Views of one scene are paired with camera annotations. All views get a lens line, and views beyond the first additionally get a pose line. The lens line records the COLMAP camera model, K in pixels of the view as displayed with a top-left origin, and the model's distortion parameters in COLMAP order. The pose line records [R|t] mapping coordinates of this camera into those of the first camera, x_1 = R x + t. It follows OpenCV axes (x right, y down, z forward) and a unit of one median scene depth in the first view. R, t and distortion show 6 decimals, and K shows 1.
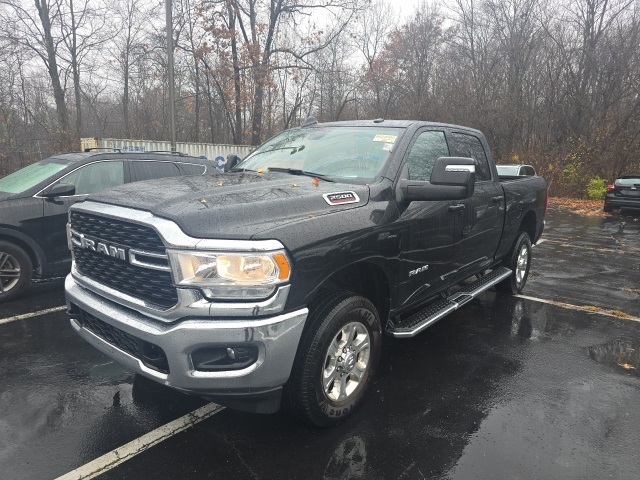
lens RADIAL K [[426.5, 0, 324.2], [0, 426.5, 240.1], [0, 0, 1]] dist [0.051299, -0.041876]
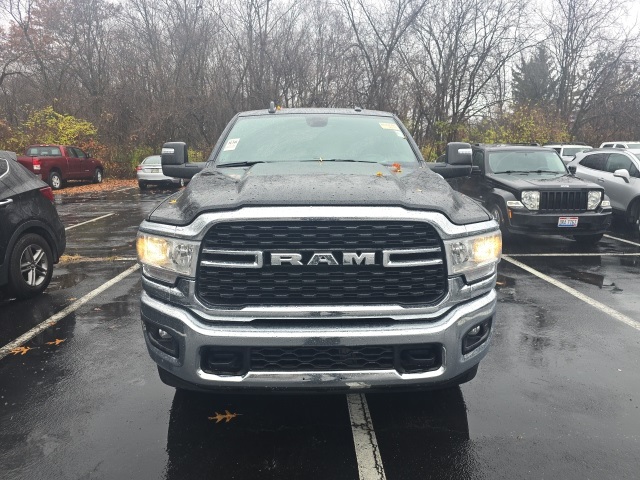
lens RADIAL K [[426.5, 0, 324.2], [0, 426.5, 240.1], [0, 0, 1]] dist [0.051299, -0.041876]
pose [[0.753584, -0.159950, 0.637595, -0.752700], [0.143680, 0.986571, 0.077678, -0.059540], [-0.641457, 0.033073, 0.766445, 0.273408]]
